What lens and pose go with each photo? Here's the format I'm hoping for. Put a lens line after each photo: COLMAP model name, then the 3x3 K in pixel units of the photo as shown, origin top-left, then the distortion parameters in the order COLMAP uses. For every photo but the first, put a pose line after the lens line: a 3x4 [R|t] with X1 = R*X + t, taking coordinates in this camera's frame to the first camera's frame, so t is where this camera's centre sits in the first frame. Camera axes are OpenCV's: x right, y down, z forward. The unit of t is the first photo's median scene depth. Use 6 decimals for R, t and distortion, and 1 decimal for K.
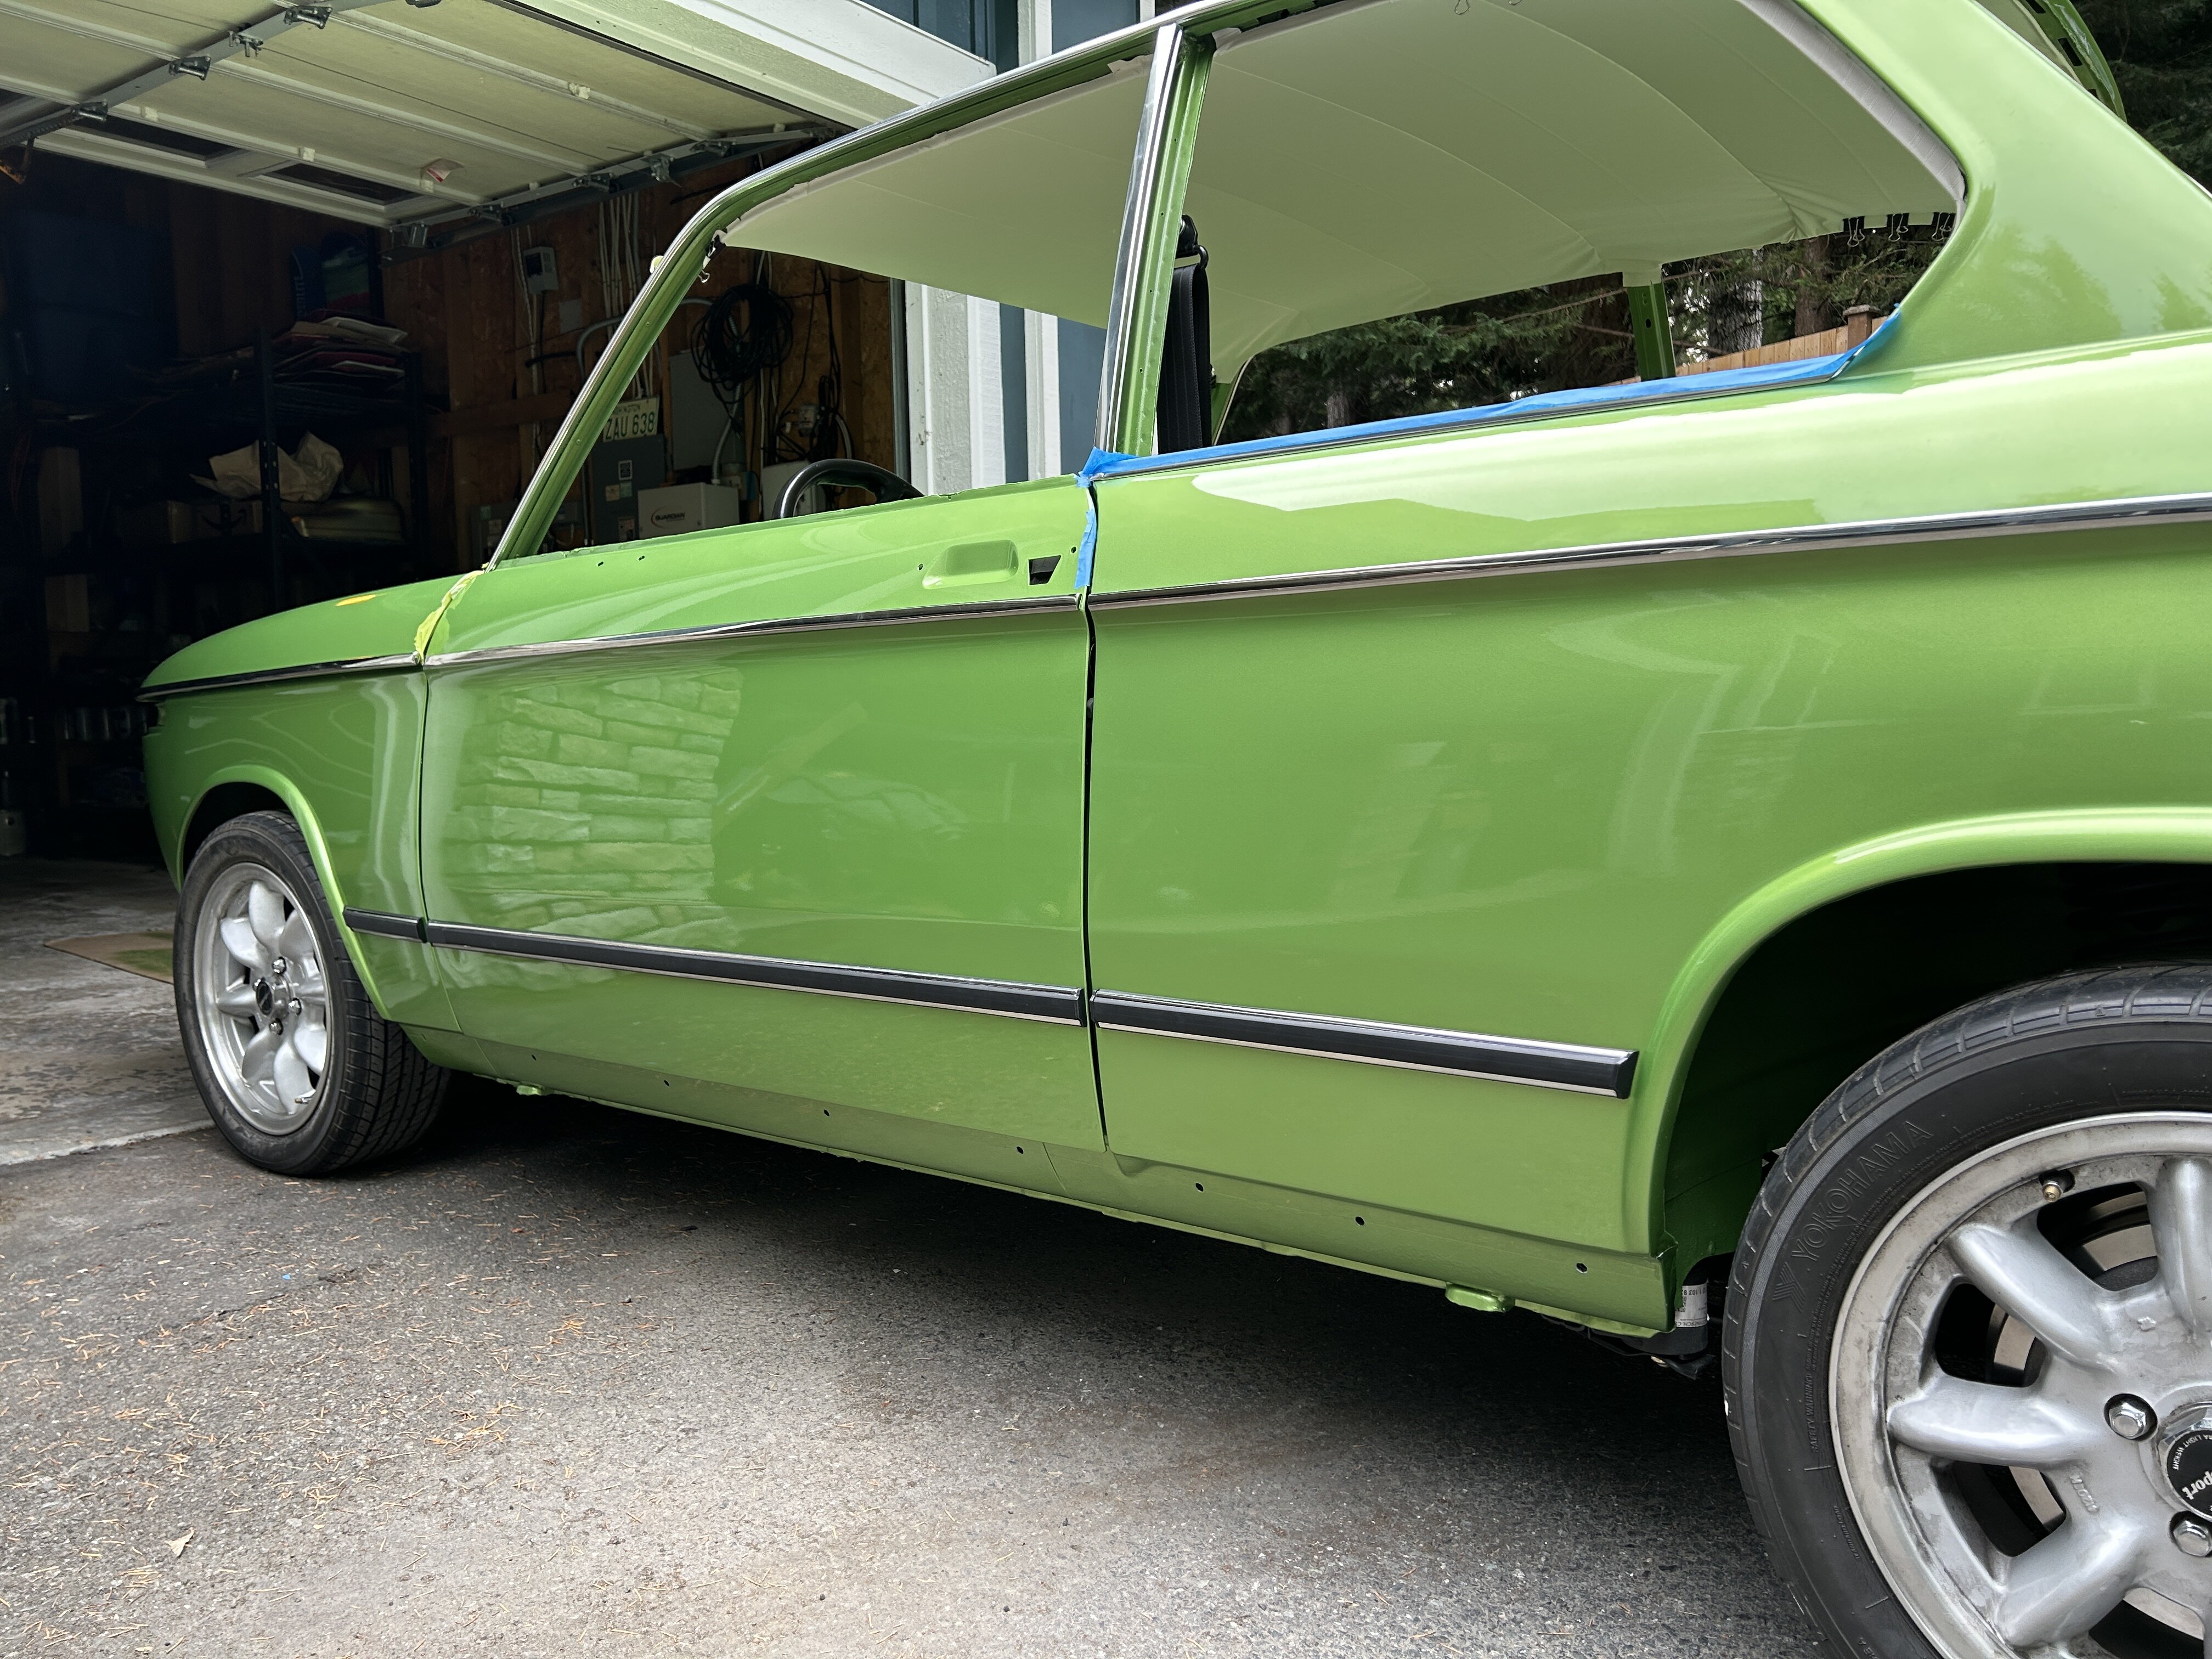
lens RADIAL K [[1629.6, 0, 1072.9], [0, 1629.6, 859.3], [0, 0, 1]] dist [0.038146, -0.044653]
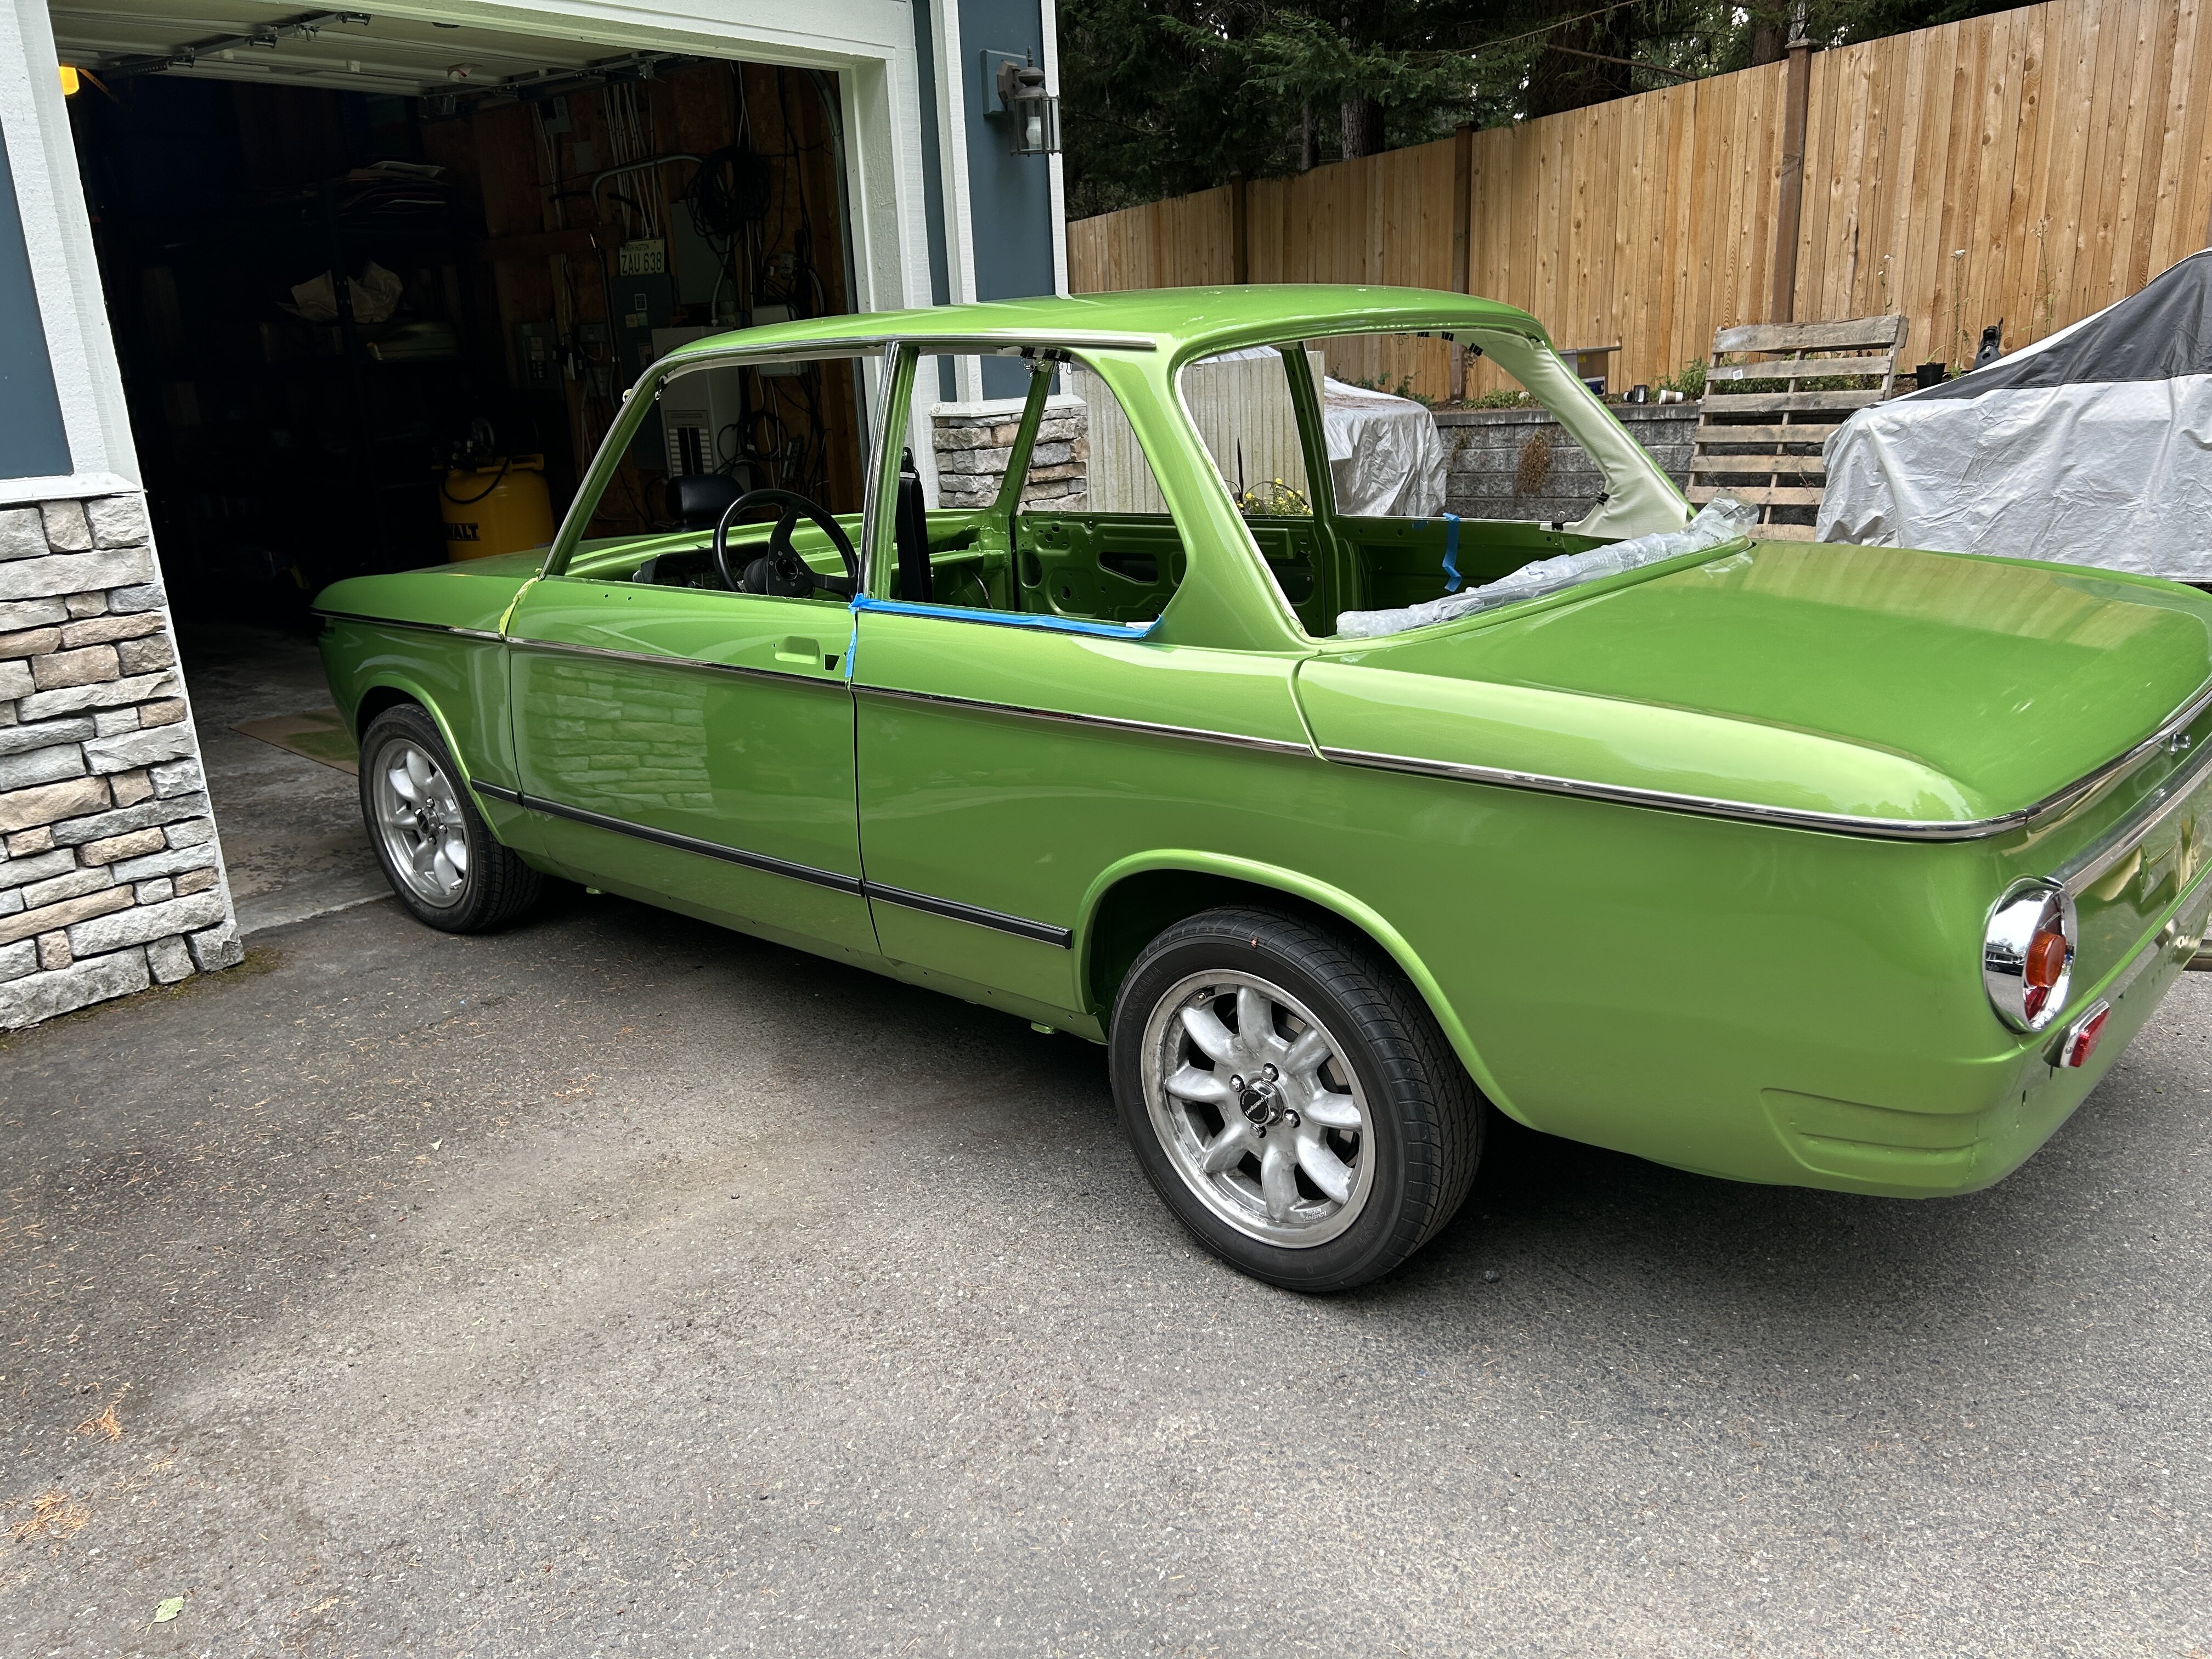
lens RADIAL K [[1629.6, 0, 1104.8], [0, 1629.6, 852.5], [0, 0, 1]] dist [0.038146, -0.044653]
pose [[0.999420, -0.014520, -0.030797, 0.211453], [0.020674, 0.977467, 0.210073, -0.208592], [0.027053, -0.210588, 0.977200, -0.532414]]
